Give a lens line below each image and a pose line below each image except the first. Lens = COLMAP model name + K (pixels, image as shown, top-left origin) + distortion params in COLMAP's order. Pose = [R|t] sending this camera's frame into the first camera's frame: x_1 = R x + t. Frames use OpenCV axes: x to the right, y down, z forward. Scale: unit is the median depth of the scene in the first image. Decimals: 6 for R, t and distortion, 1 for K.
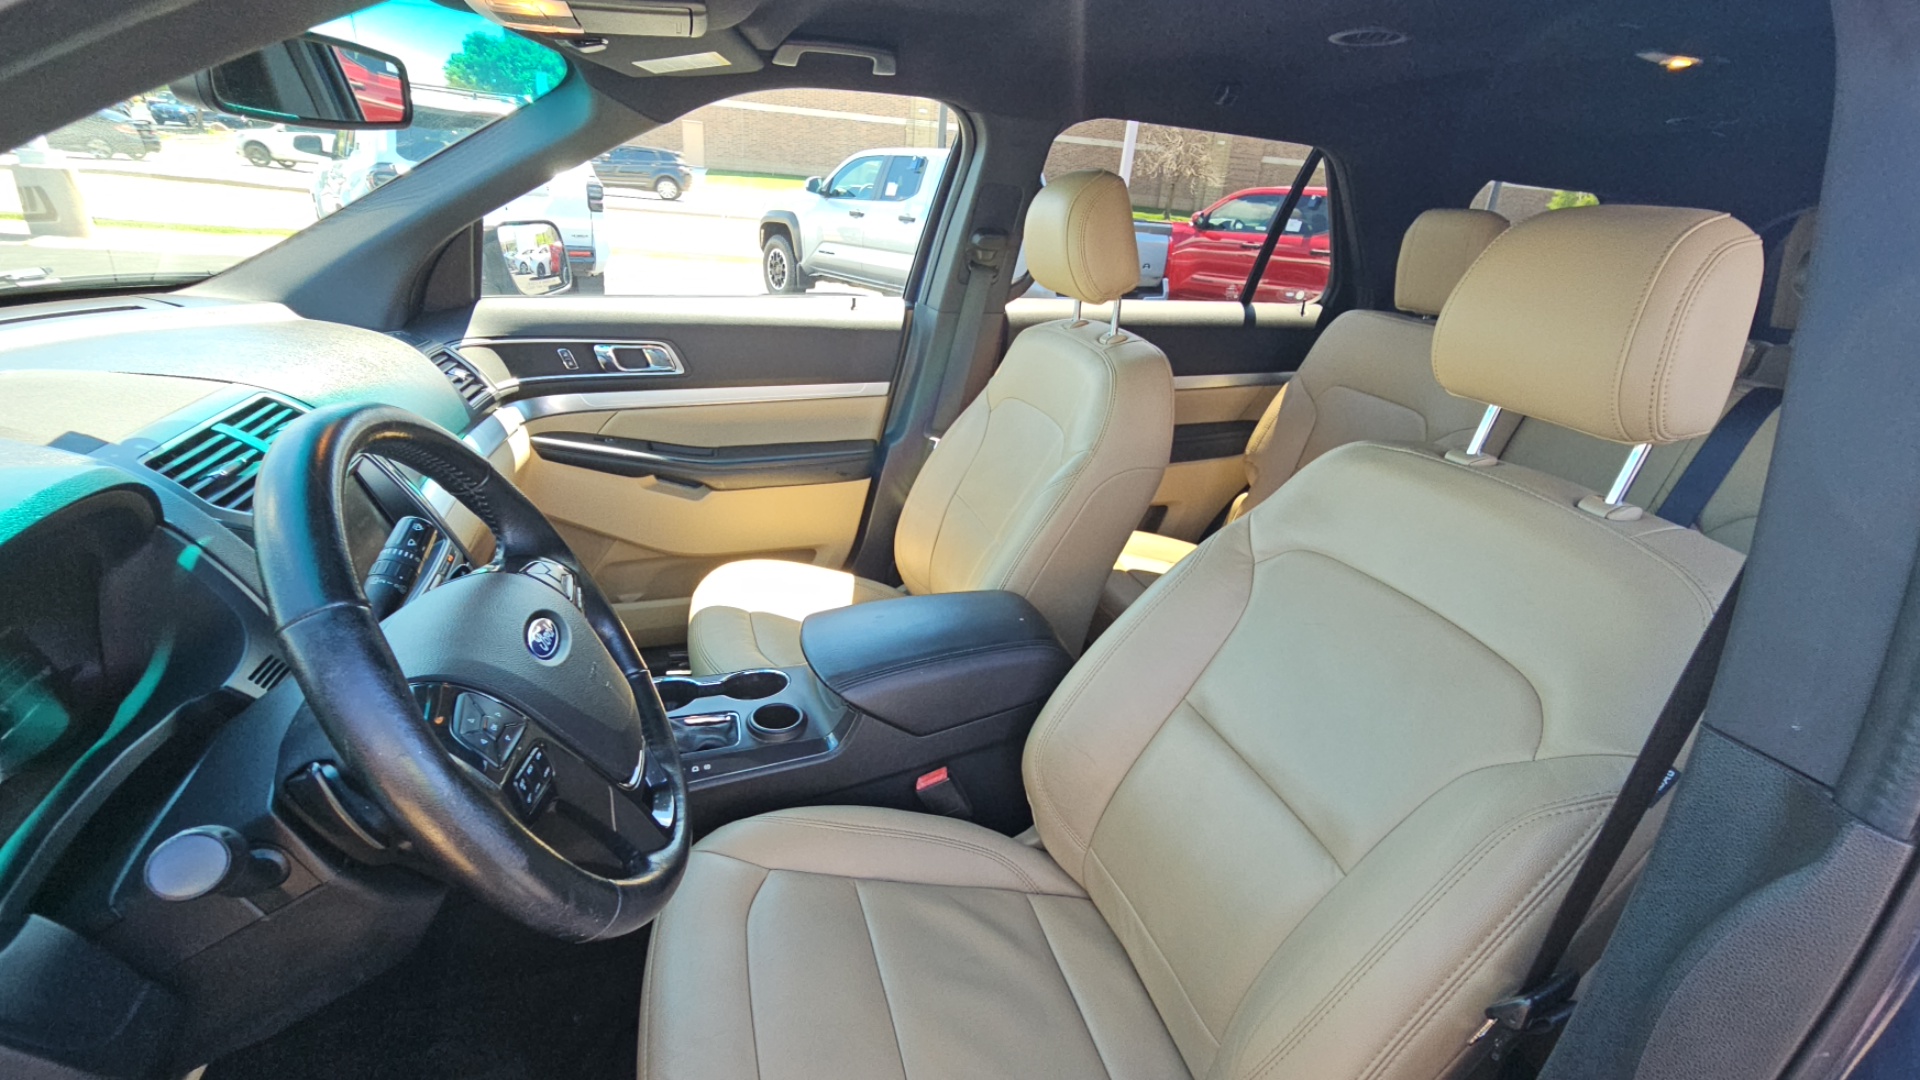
lens RADIAL K [[857.5, 0, 972.6], [0, 857.5, 536.9], [0, 0, 1]] dist [0.009506, -0.008837]
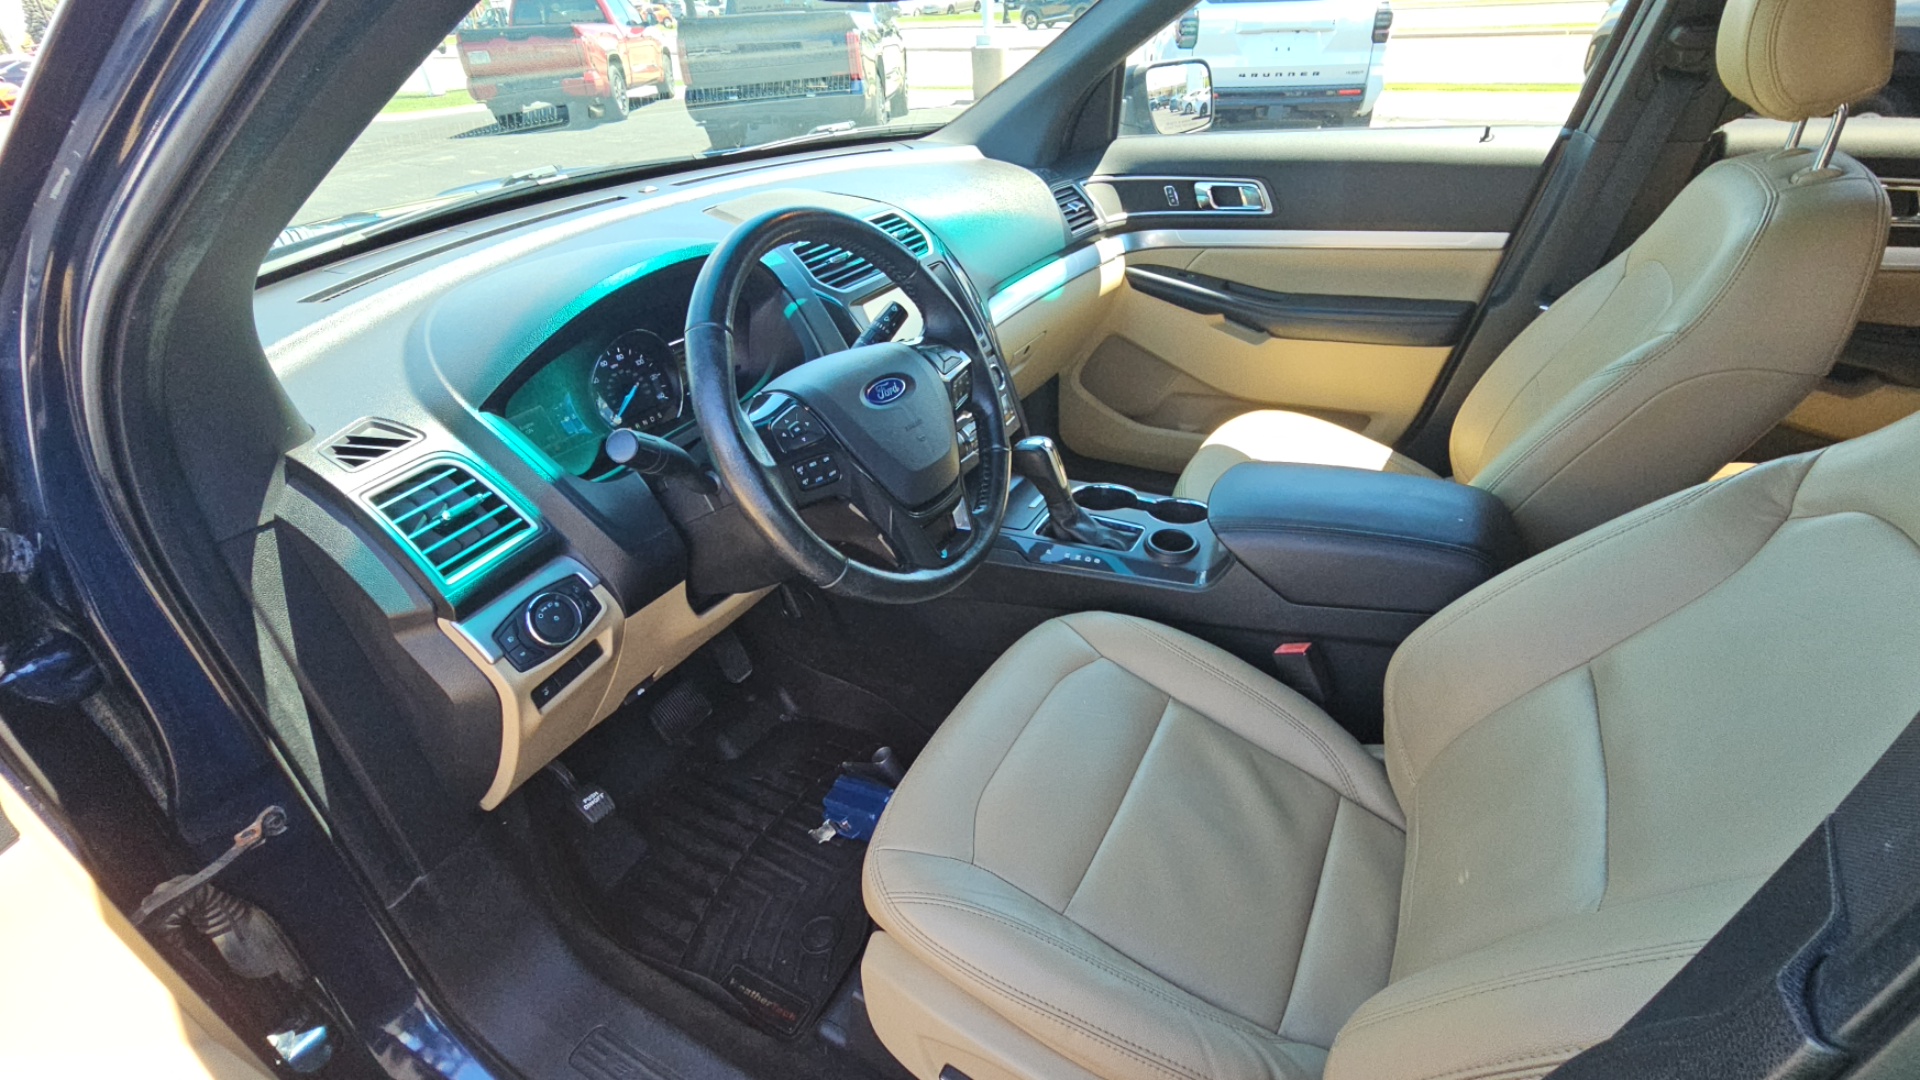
lens RADIAL K [[857.5, 0, 985.7], [0, 857.5, 542.2], [0, 0, 1]] dist [0.009506, -0.008837]
pose [[0.687360, 0.286457, -0.667442, 0.219207], [-0.173883, 0.957118, 0.231710, 0.001203], [0.705196, -0.043212, 0.707695, 0.047554]]
